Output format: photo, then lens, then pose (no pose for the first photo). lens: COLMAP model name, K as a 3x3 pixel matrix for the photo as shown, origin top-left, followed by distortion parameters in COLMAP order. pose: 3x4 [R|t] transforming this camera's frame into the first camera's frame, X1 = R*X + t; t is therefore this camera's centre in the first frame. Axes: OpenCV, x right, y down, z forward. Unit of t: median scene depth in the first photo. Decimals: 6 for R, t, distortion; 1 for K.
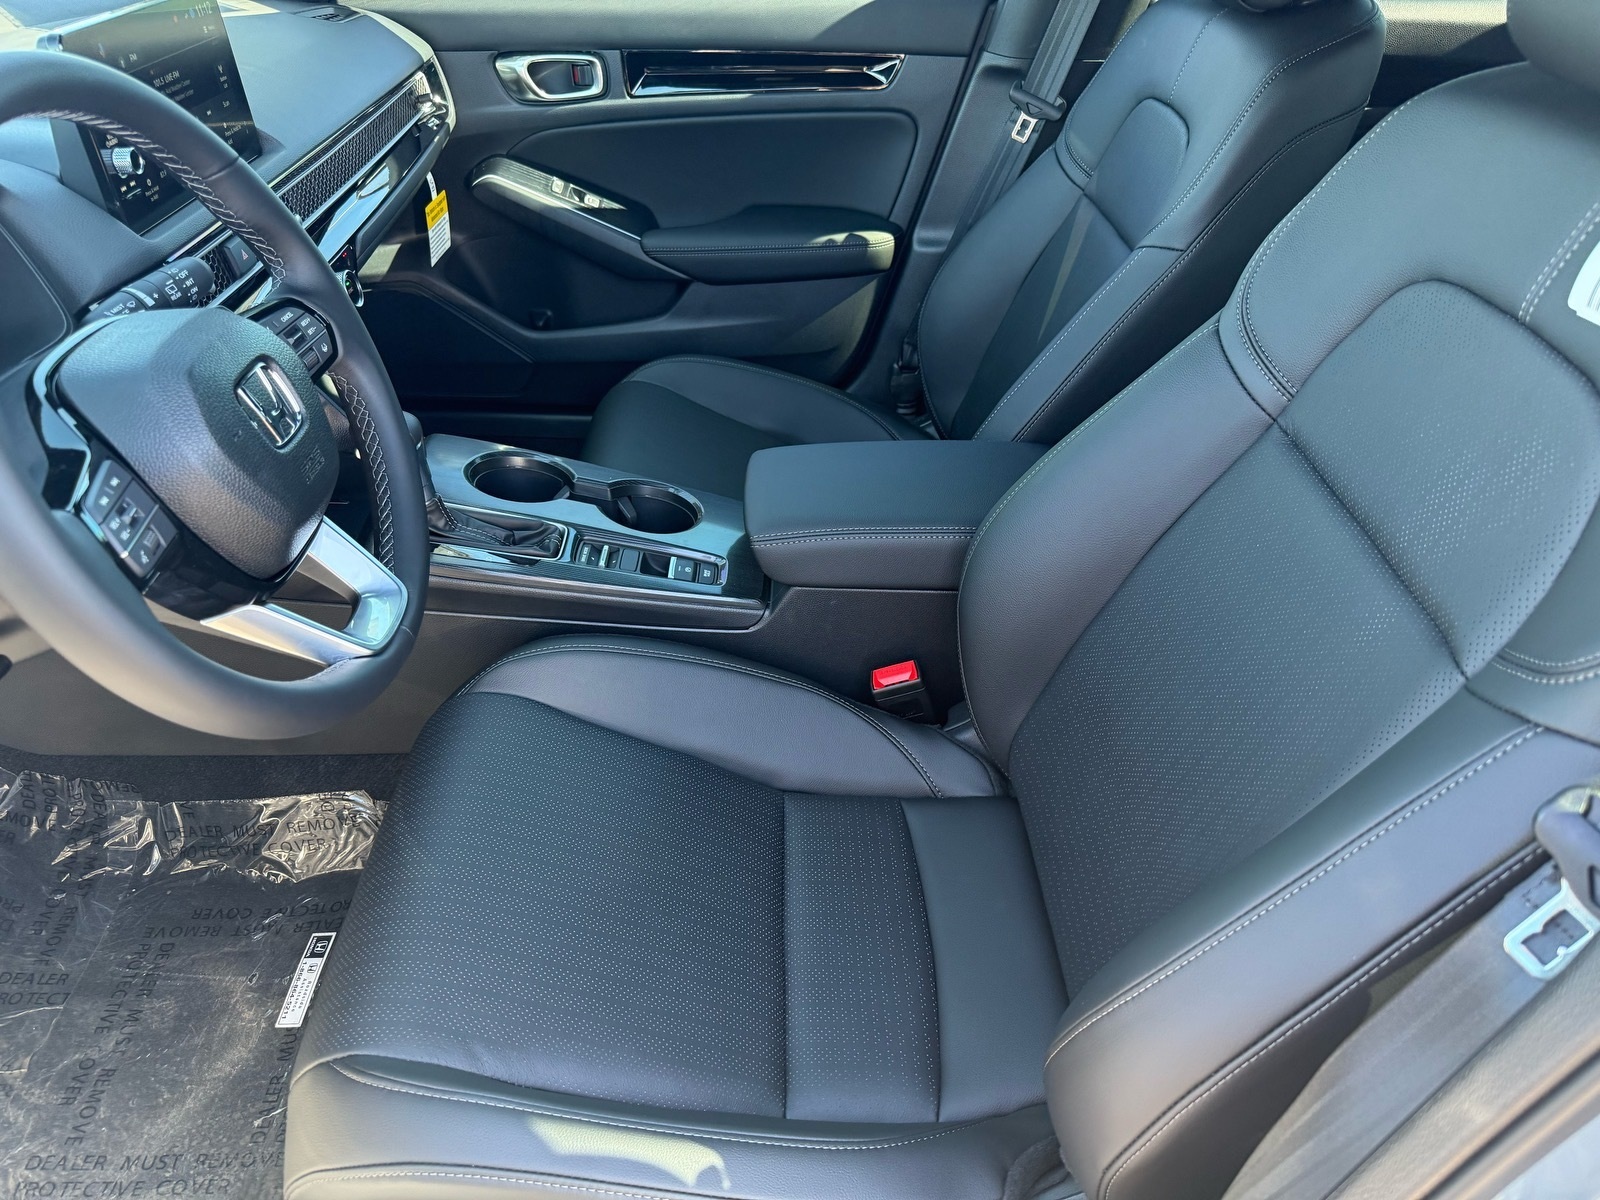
lens RADIAL K [[1115.5, 0, 800.0], [0, 1115.5, 600.0], [0, 0, 1]] dist [0.020359, -0.030507]
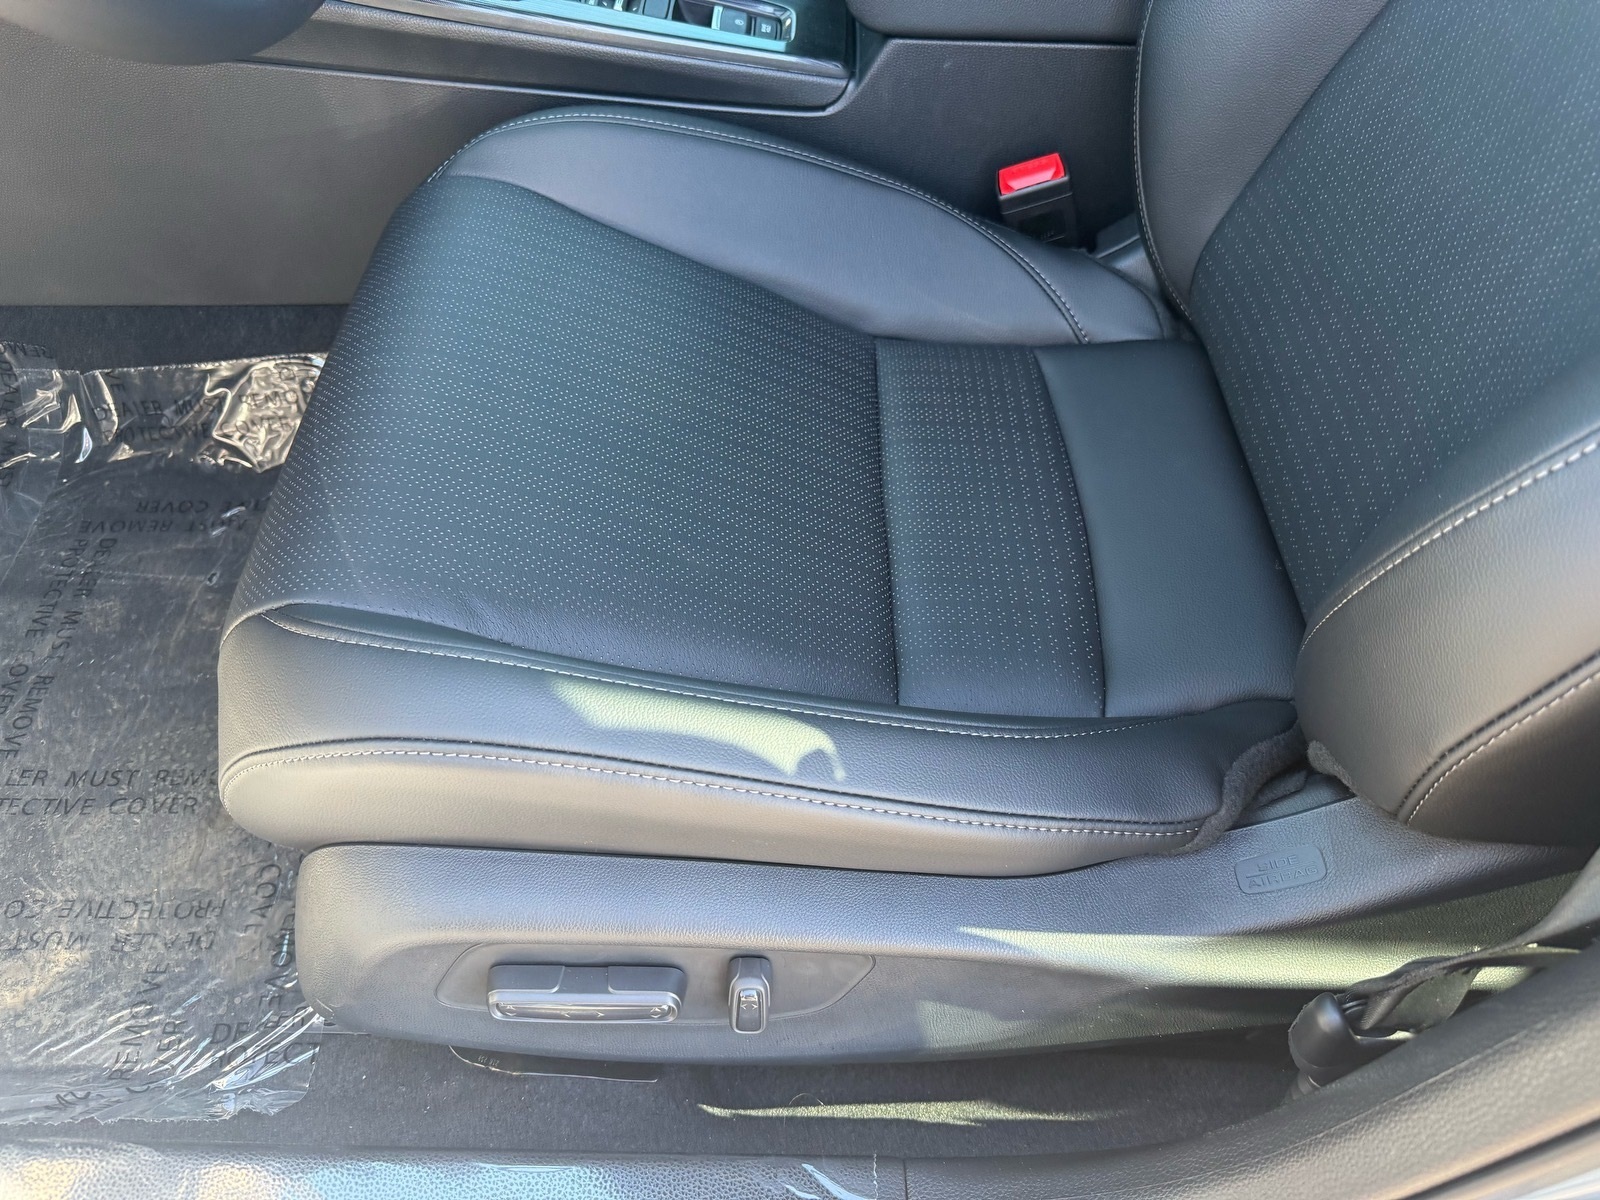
lens RADIAL K [[1201.9, 0, 796.8], [0, 1201.9, 562.1], [0, 0, 1]] dist [0.061882, -0.114904]
pose [[0.999360, 0.005716, -0.035308, -0.038448], [0.003063, 0.969843, 0.243712, 0.123953], [0.035636, -0.243665, 0.969205, 0.181021]]
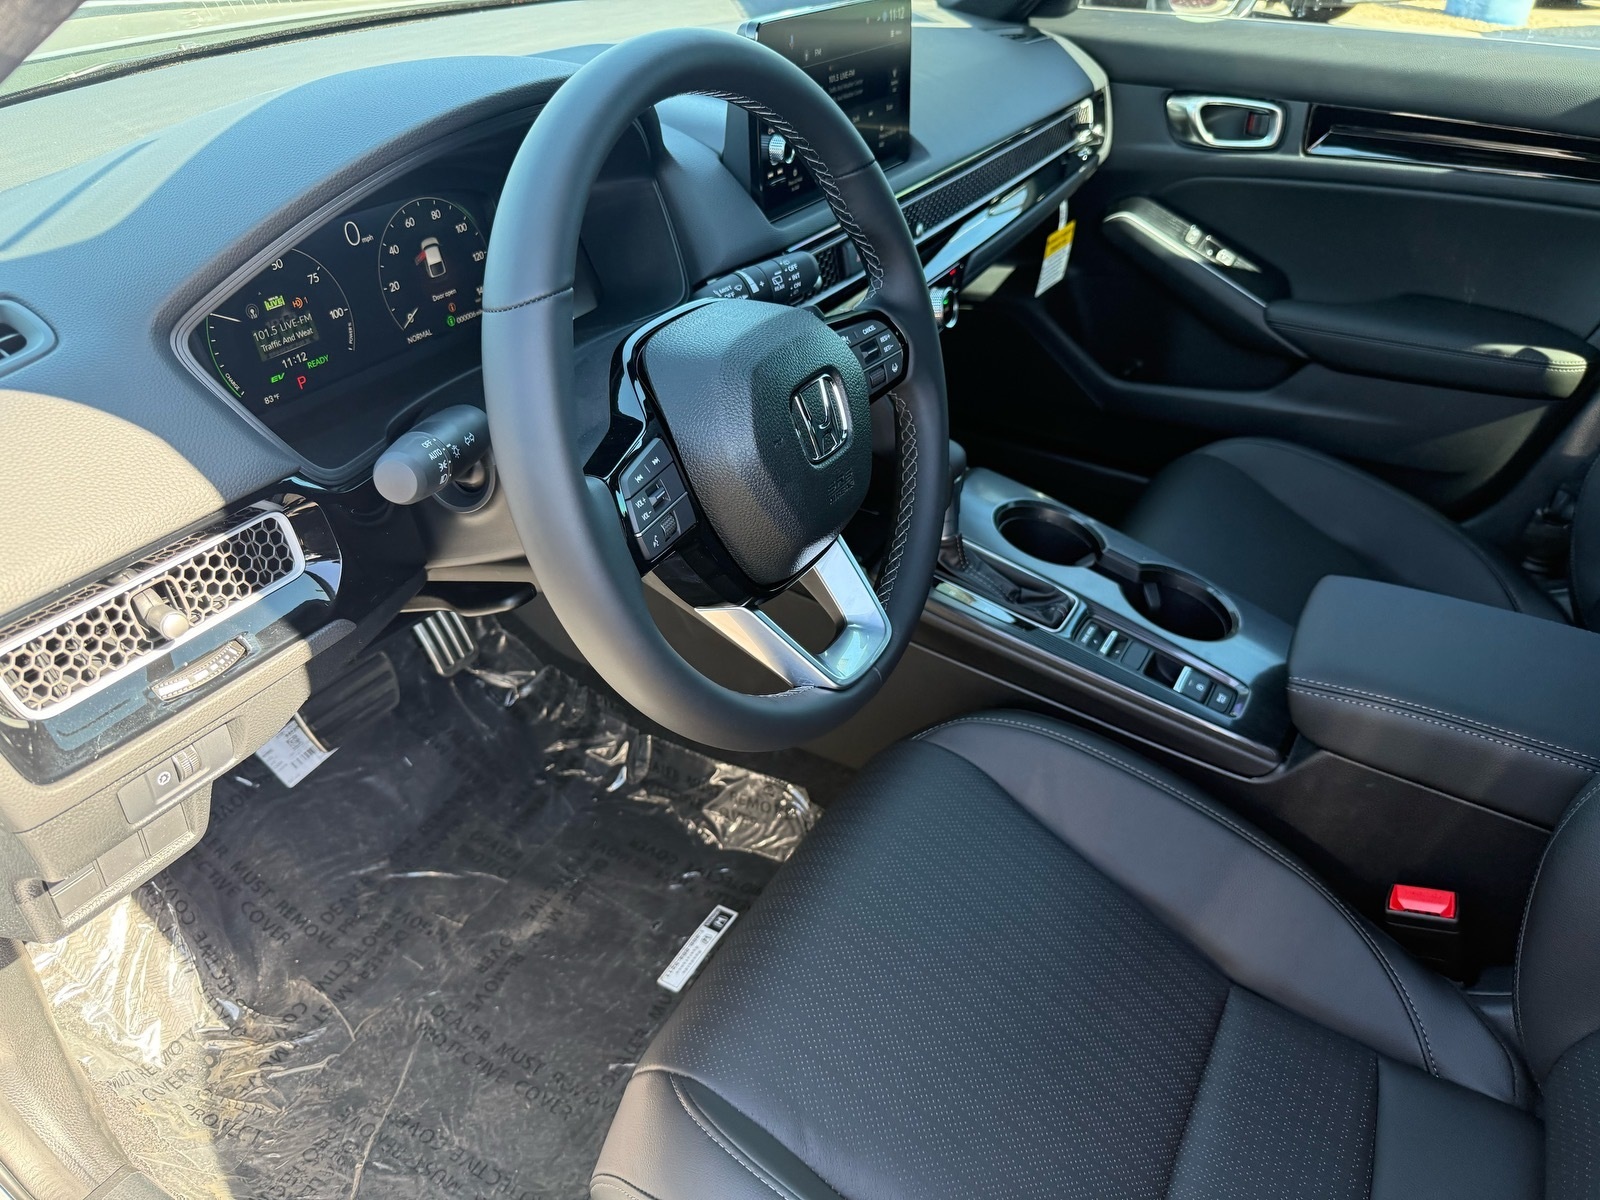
lens RADIAL K [[1132.0, 0, 807.3], [0, 1132.0, 607.0], [0, 0, 1]] dist [0.104653, -0.183016]
pose [[0.861993, 0.294387, -0.412680, -0.017303], [-0.307007, 0.950983, 0.037121, -0.028172], [0.403379, 0.094698, 0.910119, 0.065779]]
